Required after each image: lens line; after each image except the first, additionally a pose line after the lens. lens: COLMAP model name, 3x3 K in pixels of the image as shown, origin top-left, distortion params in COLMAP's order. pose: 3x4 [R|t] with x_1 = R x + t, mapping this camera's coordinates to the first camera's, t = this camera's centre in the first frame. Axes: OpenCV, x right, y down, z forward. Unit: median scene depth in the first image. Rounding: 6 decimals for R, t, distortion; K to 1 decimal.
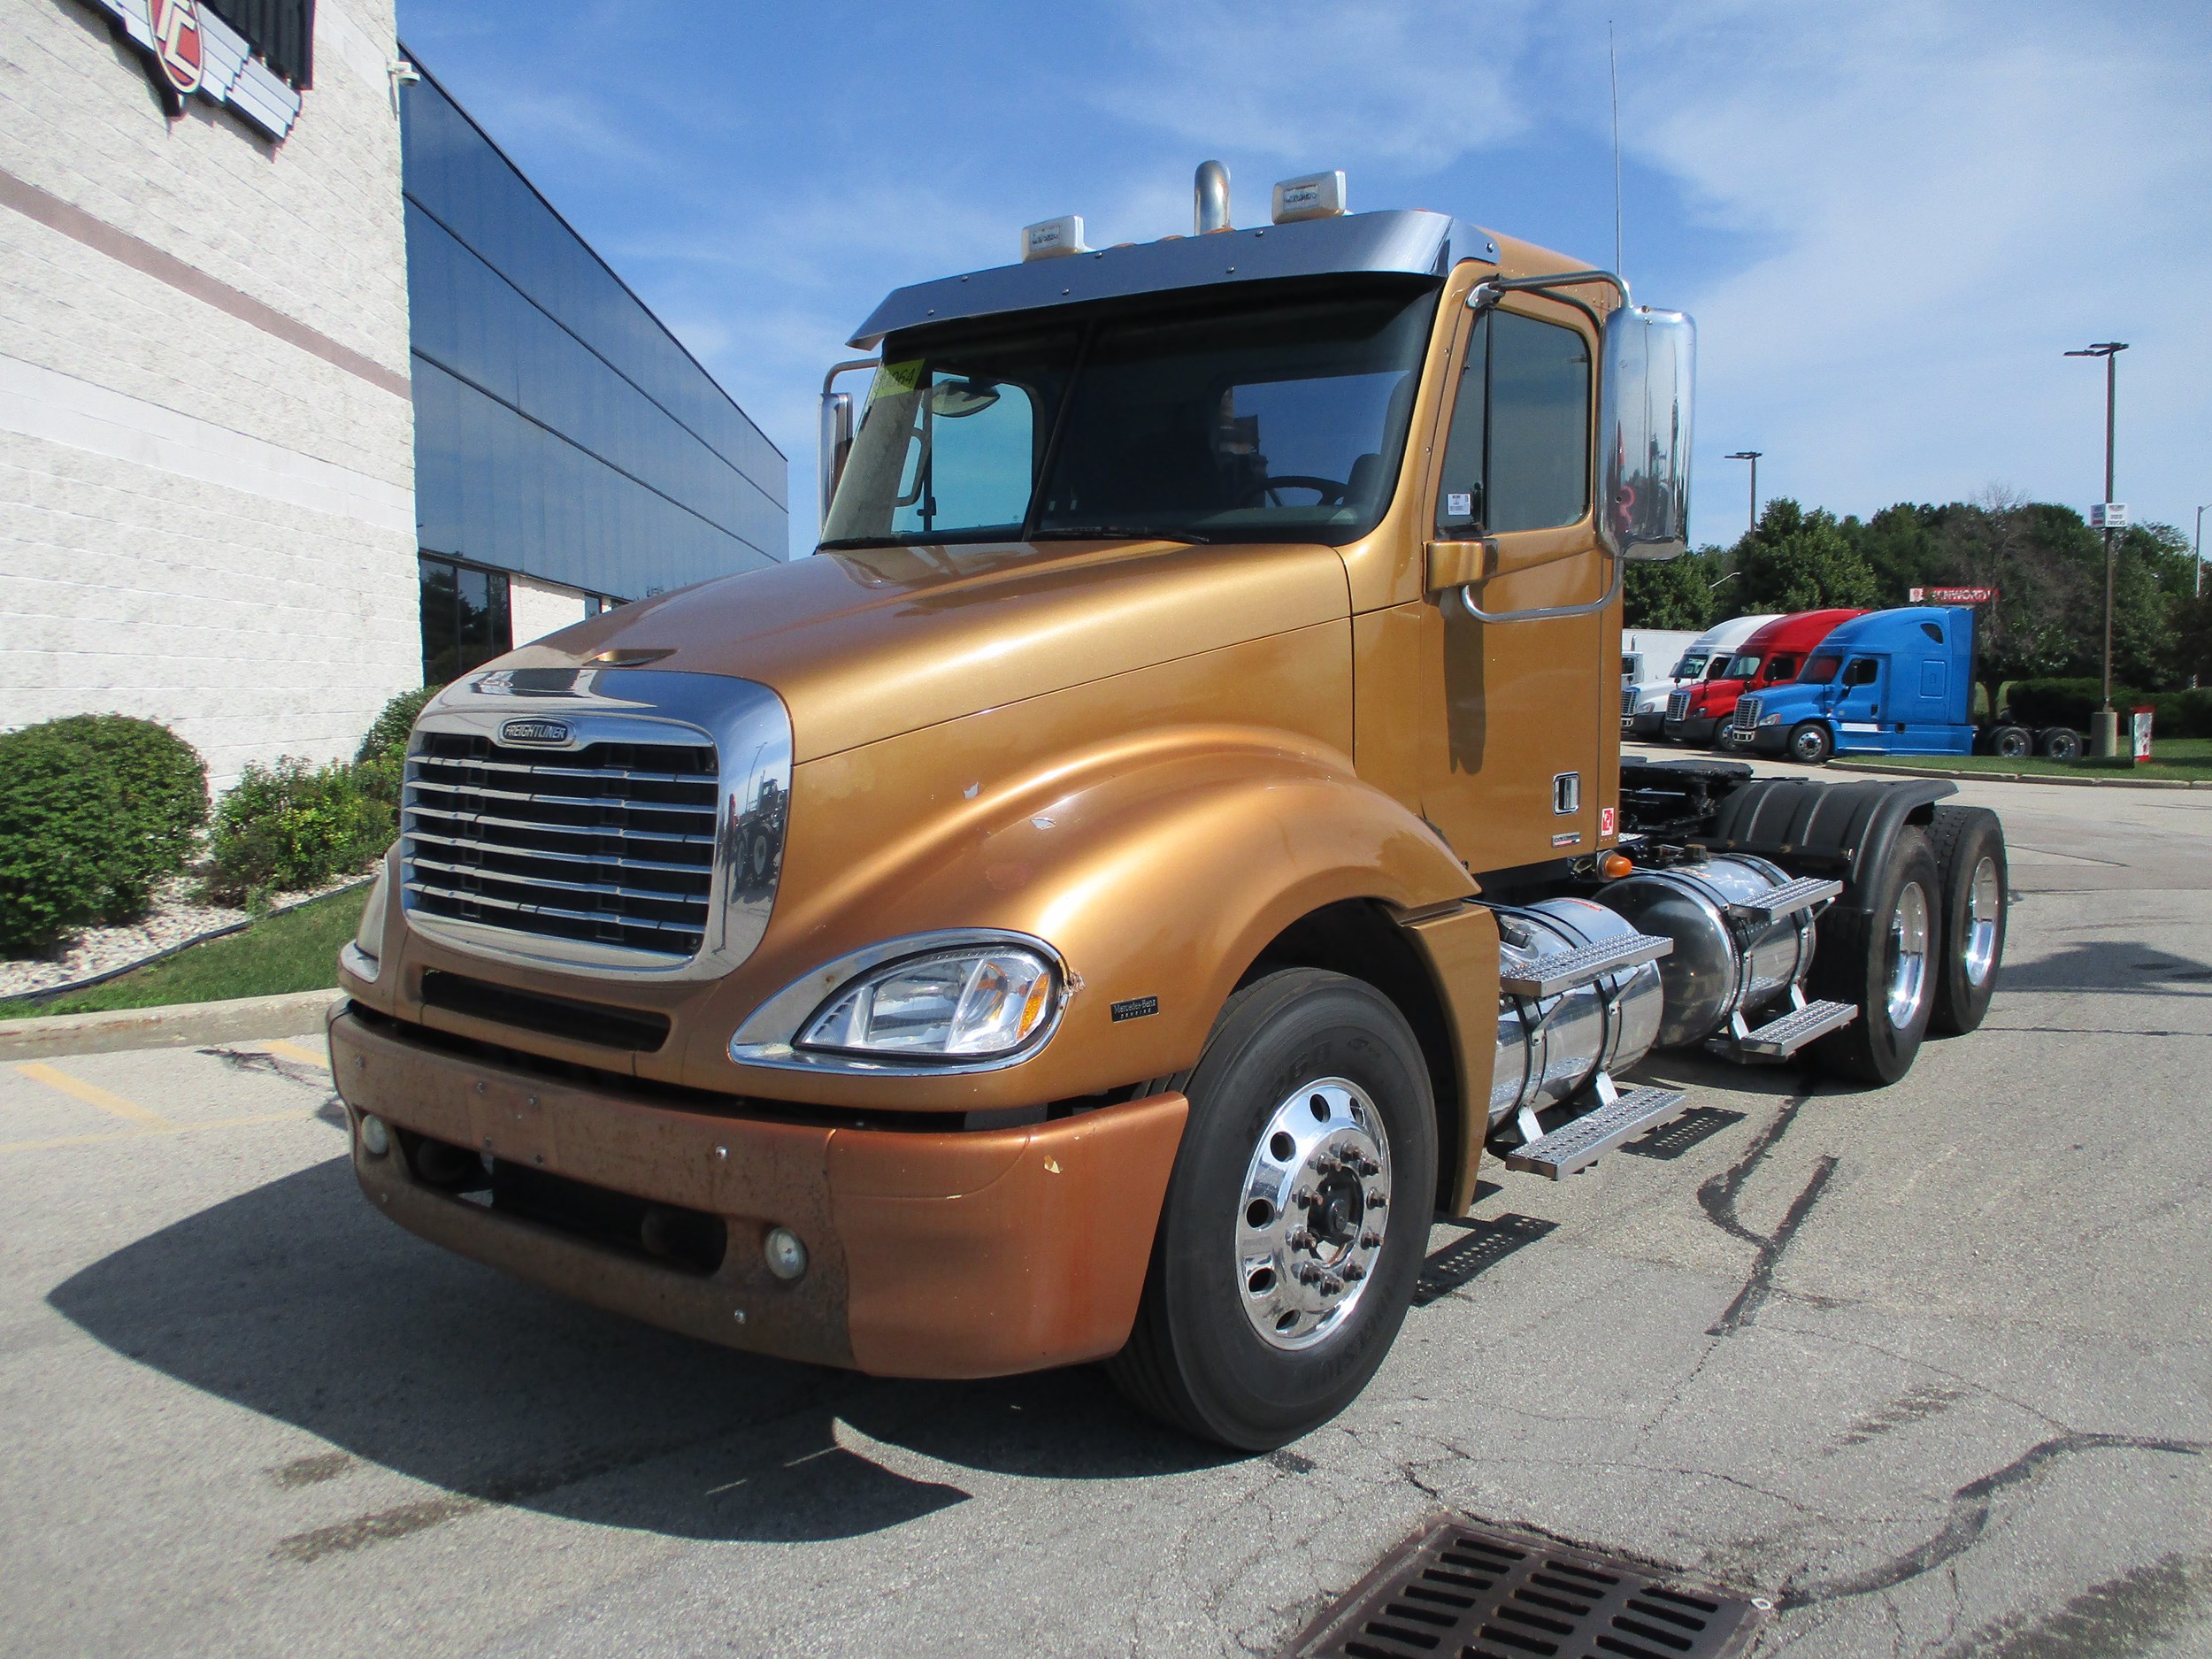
lens RADIAL K [[1886.9, 0, 1115.1], [0, 1886.9, 833.0], [0, 0, 1]] dist [-0.014998, -0.000813]
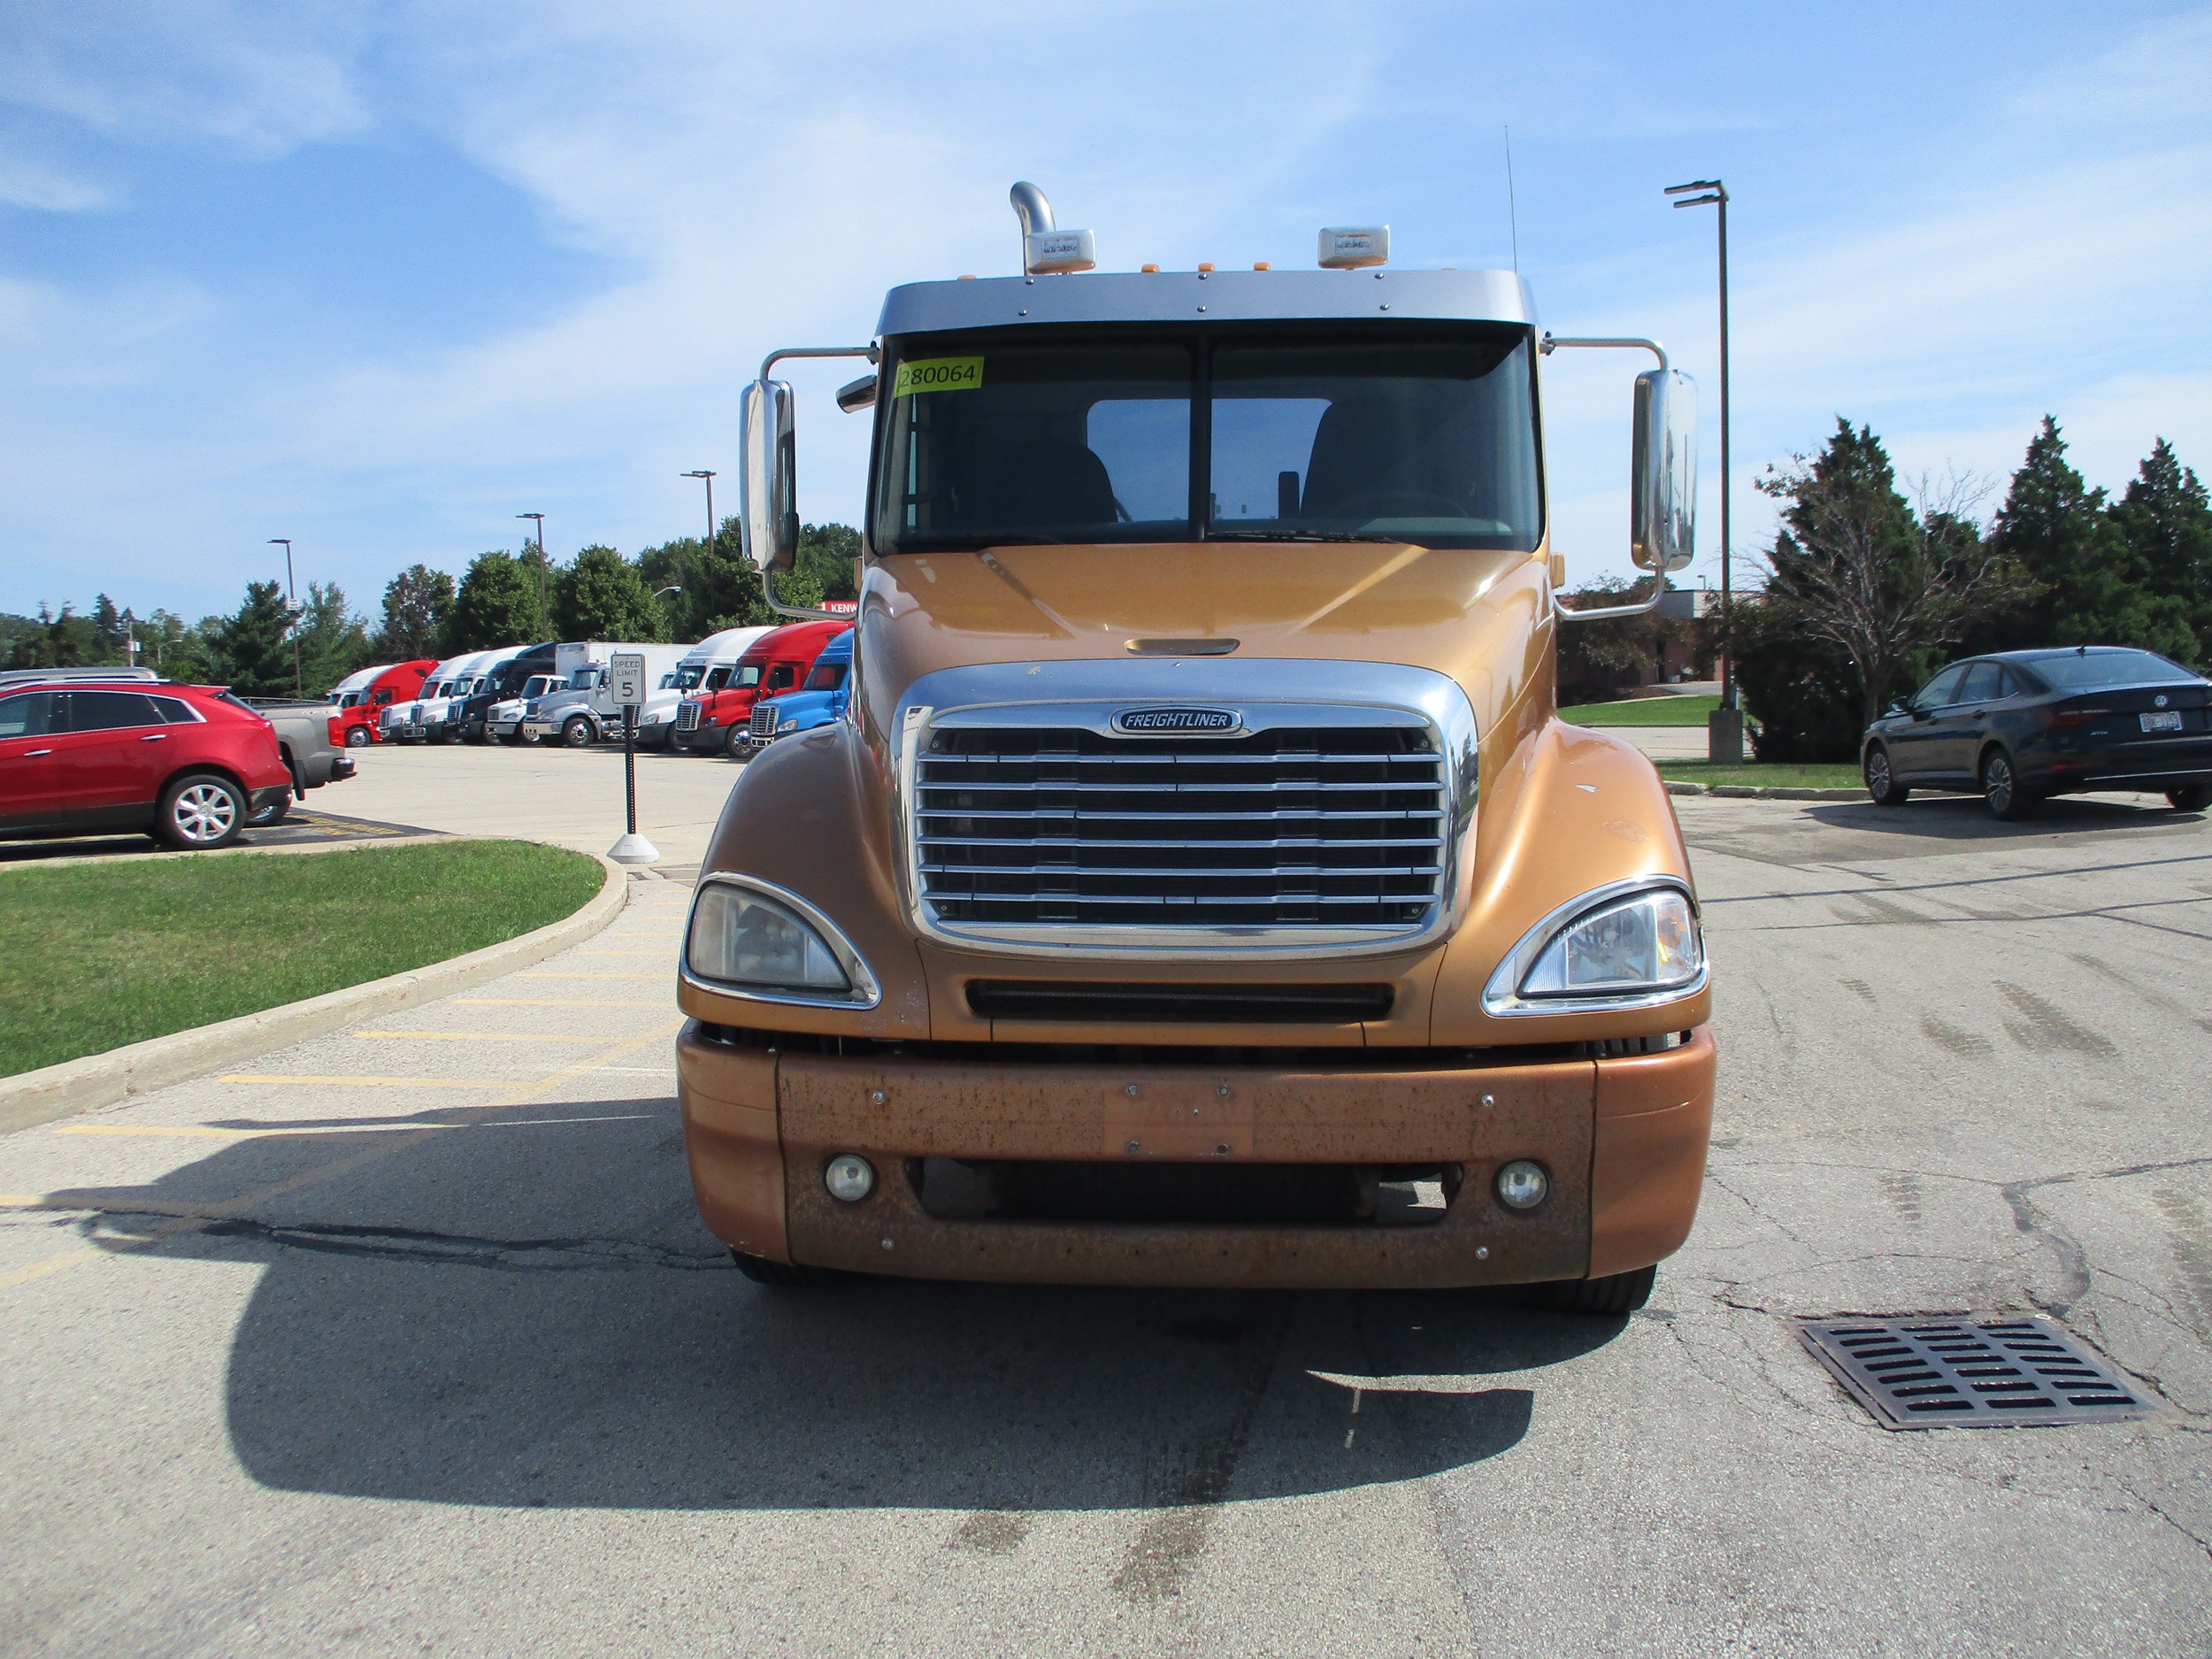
lens RADIAL K [[1886.9, 0, 1093.9], [0, 1886.9, 823.1], [0, 0, 1]] dist [-0.014998, -0.000813]
pose [[0.831384, -0.060593, 0.552385, -0.628343], [0.067776, 0.997673, 0.007431, -0.007774], [-0.551550, 0.031260, 0.833556, 0.140179]]
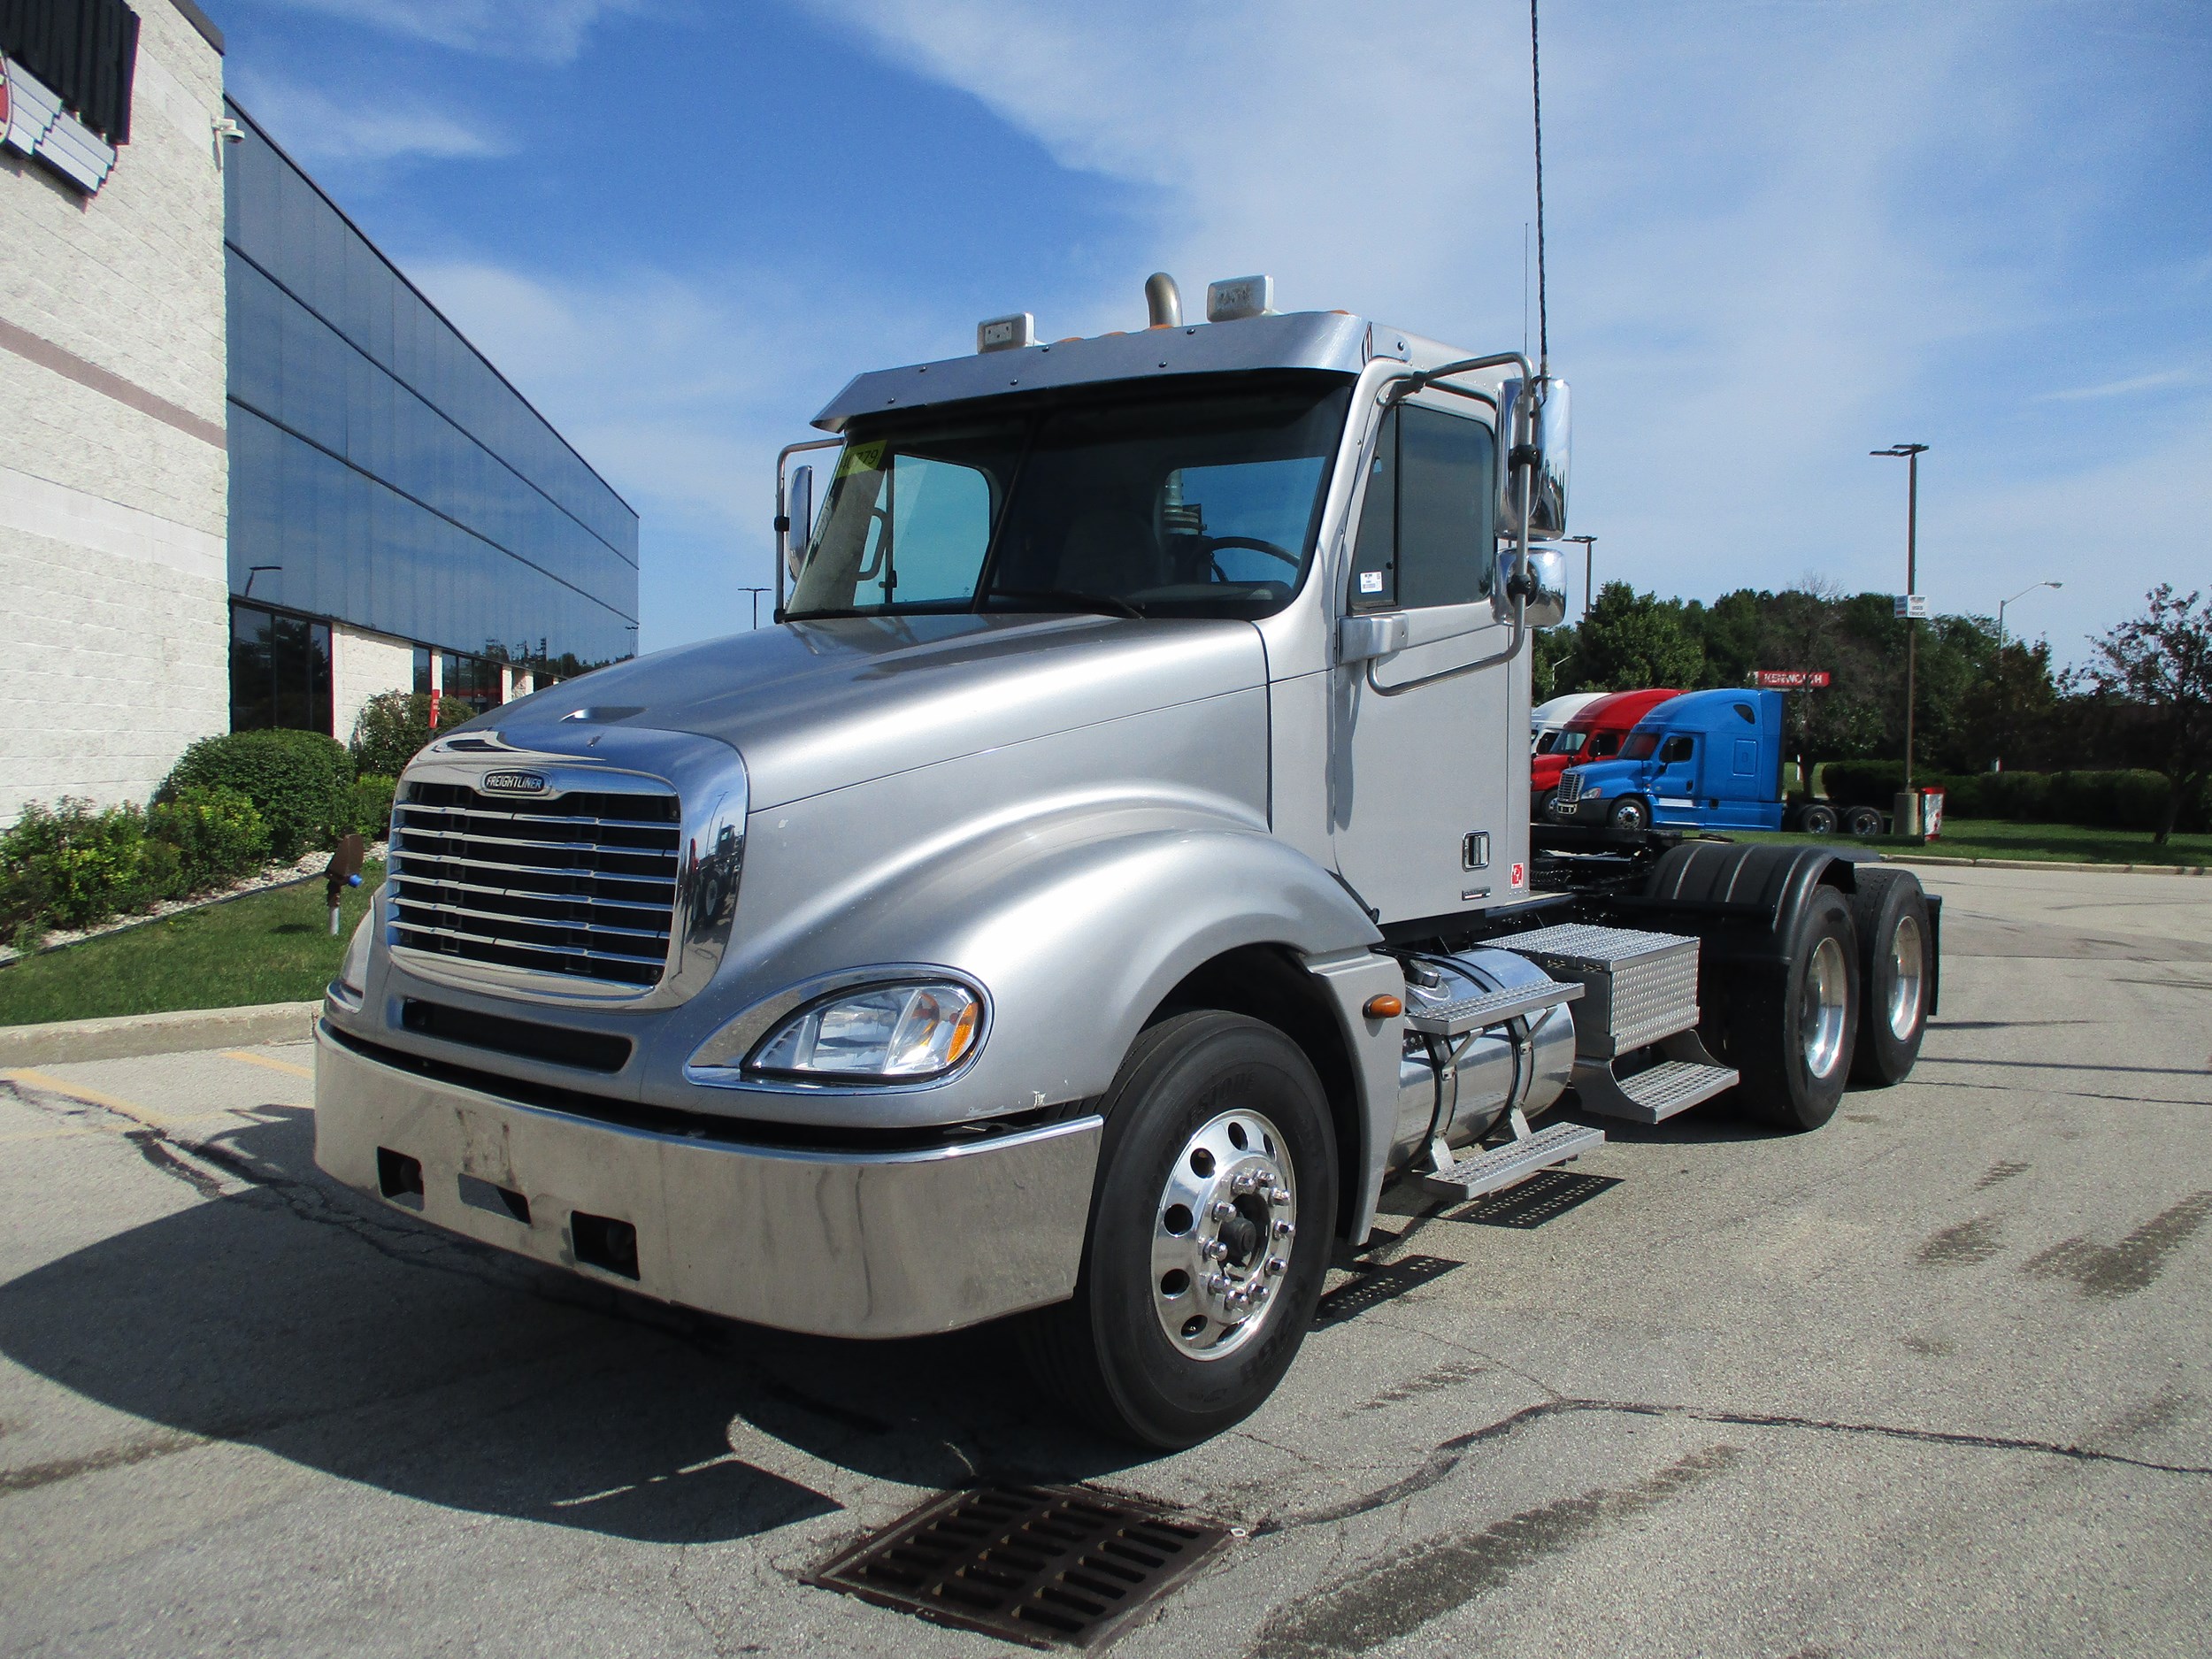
lens RADIAL K [[1886.9, 0, 1155.6], [0, 1886.9, 828.3], [0, 0, 1]] dist [-0.014998, -0.000813]
pose [[0.996337, 0.017759, 0.083648, 0.119623], [-0.014679, 0.999196, -0.037297, 0.010961], [-0.084244, 0.035933, 0.995797, -0.113851]]
